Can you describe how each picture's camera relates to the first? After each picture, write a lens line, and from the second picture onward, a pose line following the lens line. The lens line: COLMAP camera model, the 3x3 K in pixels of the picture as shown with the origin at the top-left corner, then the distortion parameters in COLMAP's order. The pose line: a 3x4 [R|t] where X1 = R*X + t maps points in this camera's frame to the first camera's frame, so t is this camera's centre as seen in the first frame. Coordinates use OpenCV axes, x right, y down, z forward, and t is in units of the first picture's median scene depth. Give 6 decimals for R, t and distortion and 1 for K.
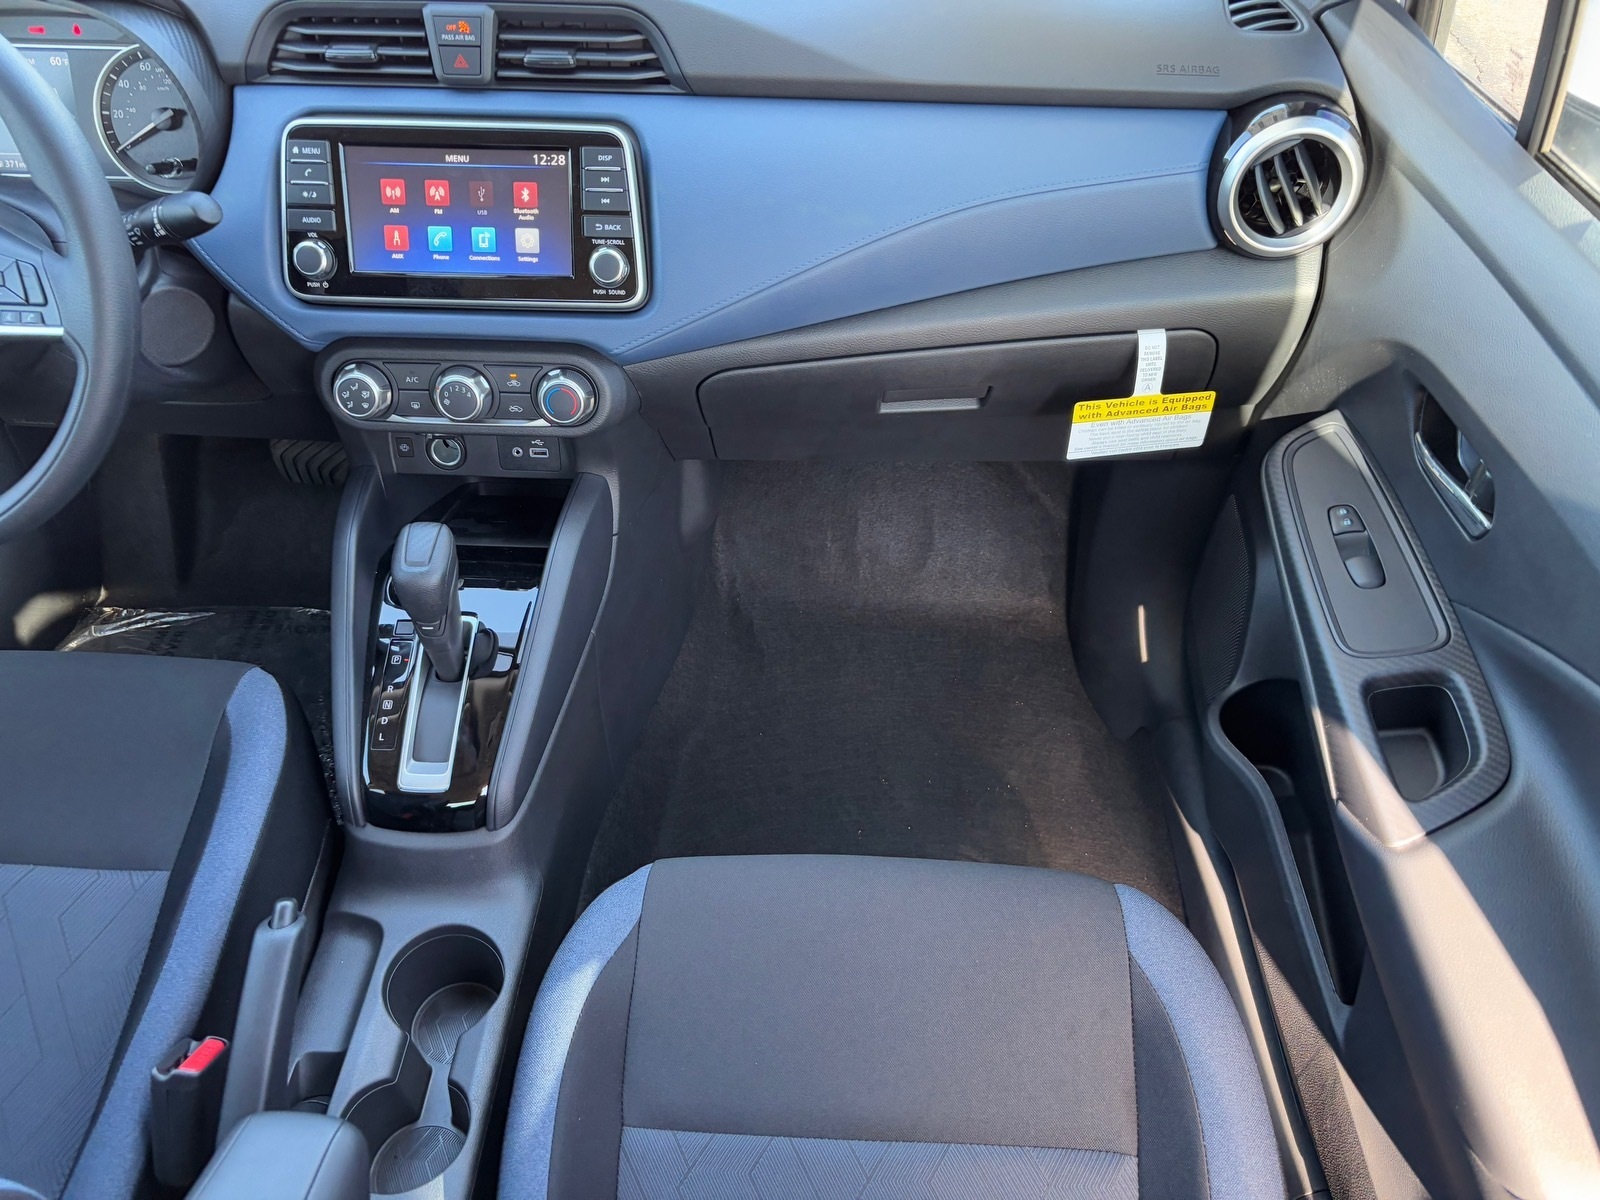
lens RADIAL K [[1214.1, 0, 781.2], [0, 1214.1, 606.8], [0, 0, 1]] dist [0.012021, 0.000872]
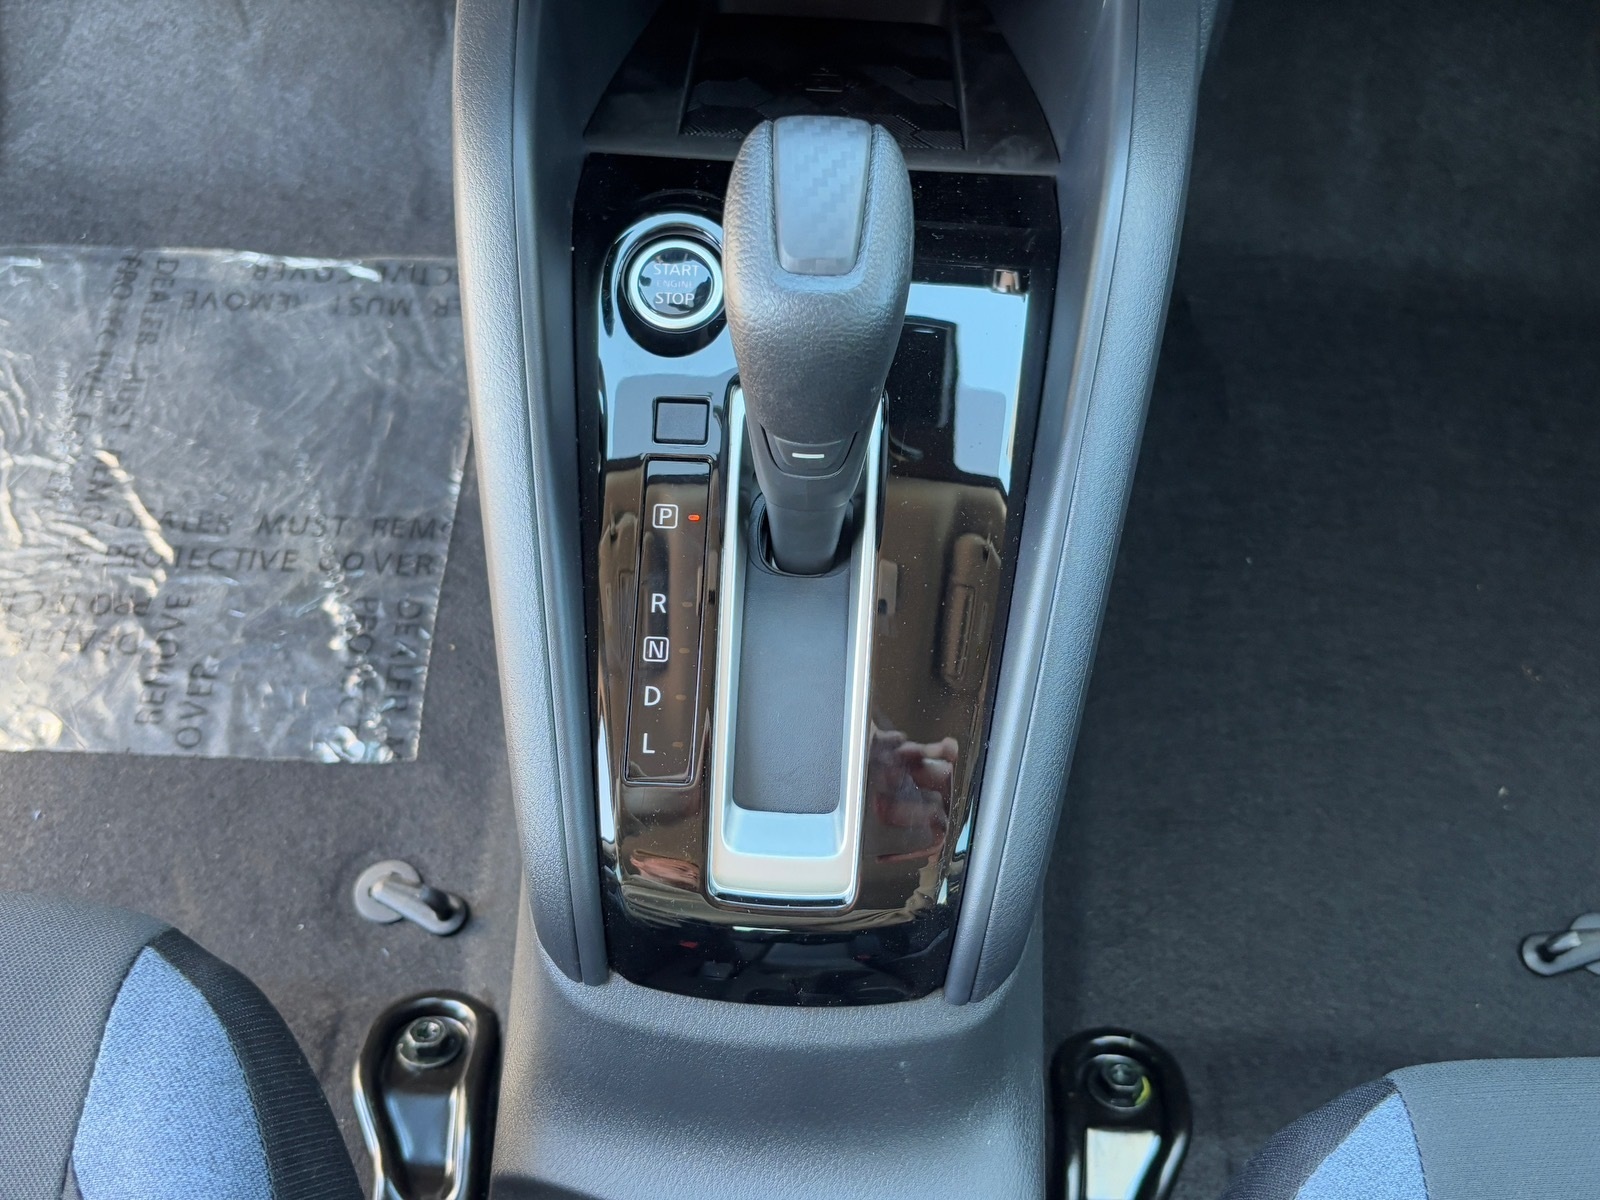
lens RADIAL K [[1613.1, 0, 800.0], [0, 1613.1, 600.0], [0, 0, 1]] dist [-0.001930, -0.001877]
pose [[0.999673, 0.006919, 0.024609, -0.312997], [-0.013101, 0.965304, 0.260801, -0.059140], [-0.021951, -0.261038, 0.965079, 0.591355]]
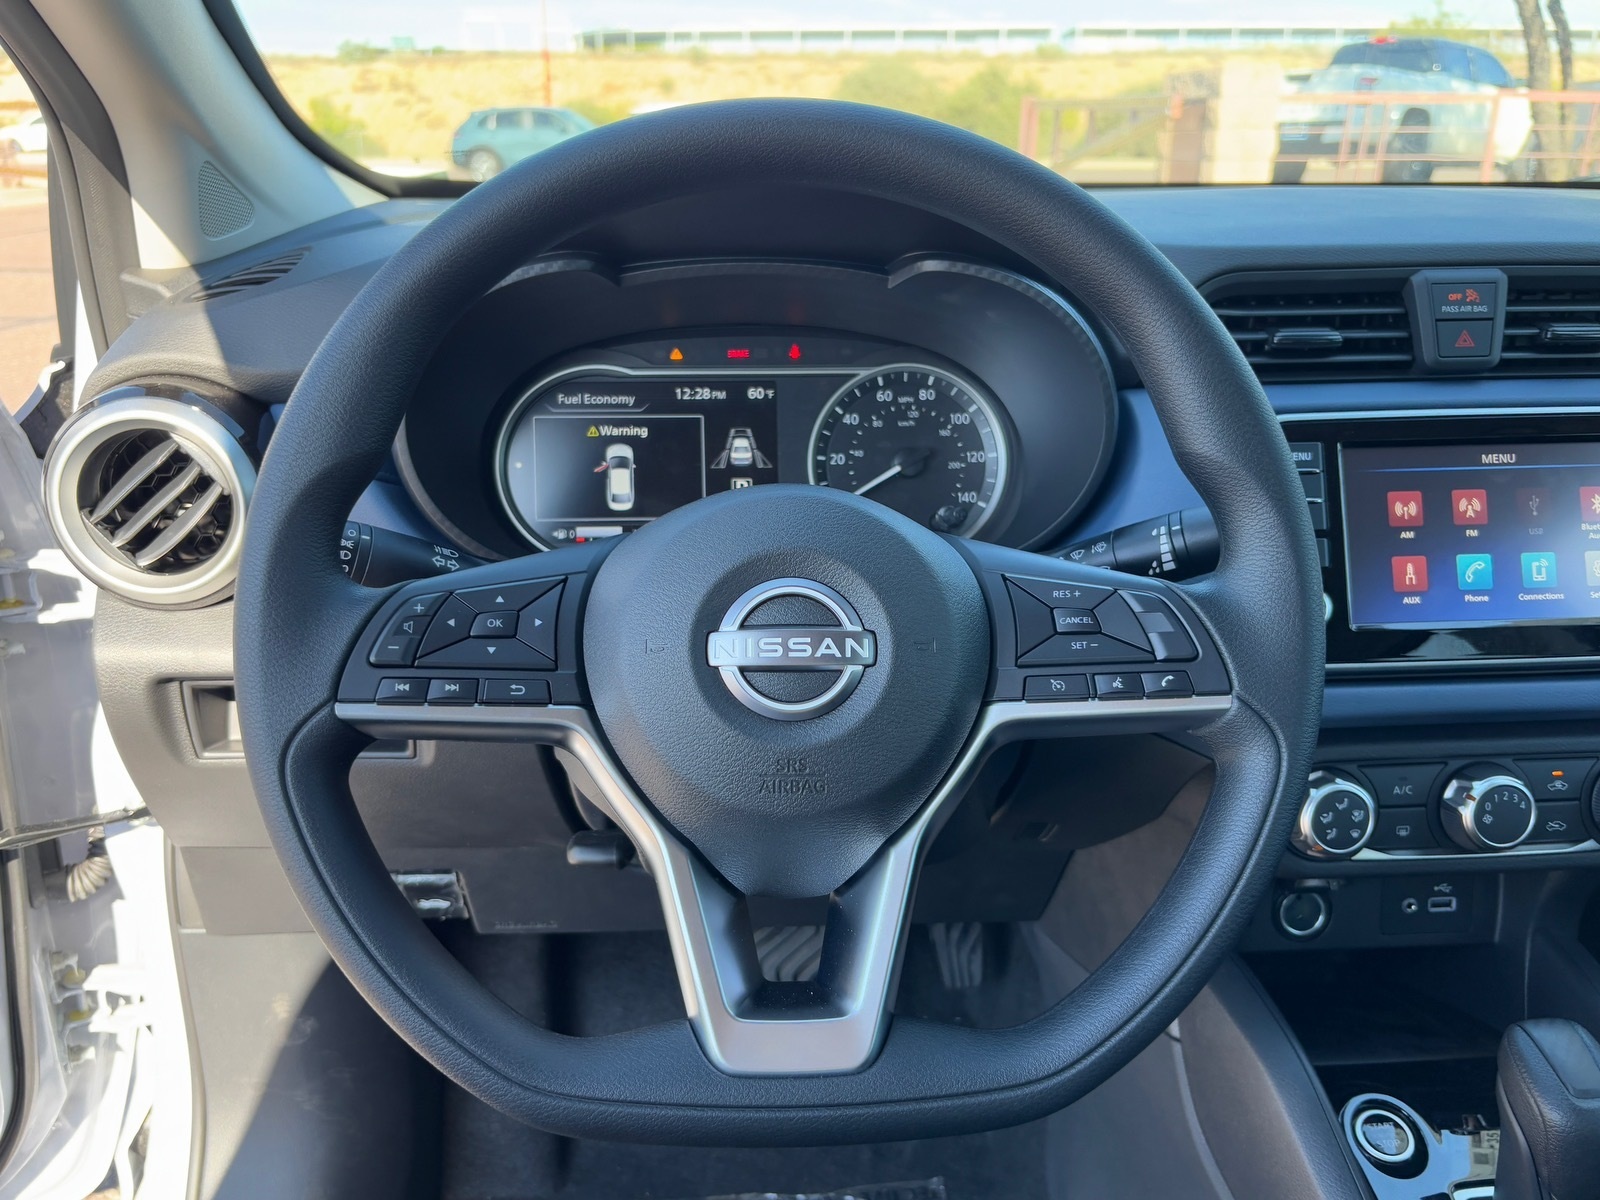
lens RADIAL K [[1266.1, 0, 794.0], [0, 1266.1, 622.0], [0, 0, 1]] dist [0.053993, -0.096772]
pose [[0.994130, -0.048923, 0.096499, -0.716713], [0.081163, 0.927003, -0.366167, -0.052372], [-0.071541, 0.371850, 0.925532, 0.391596]]
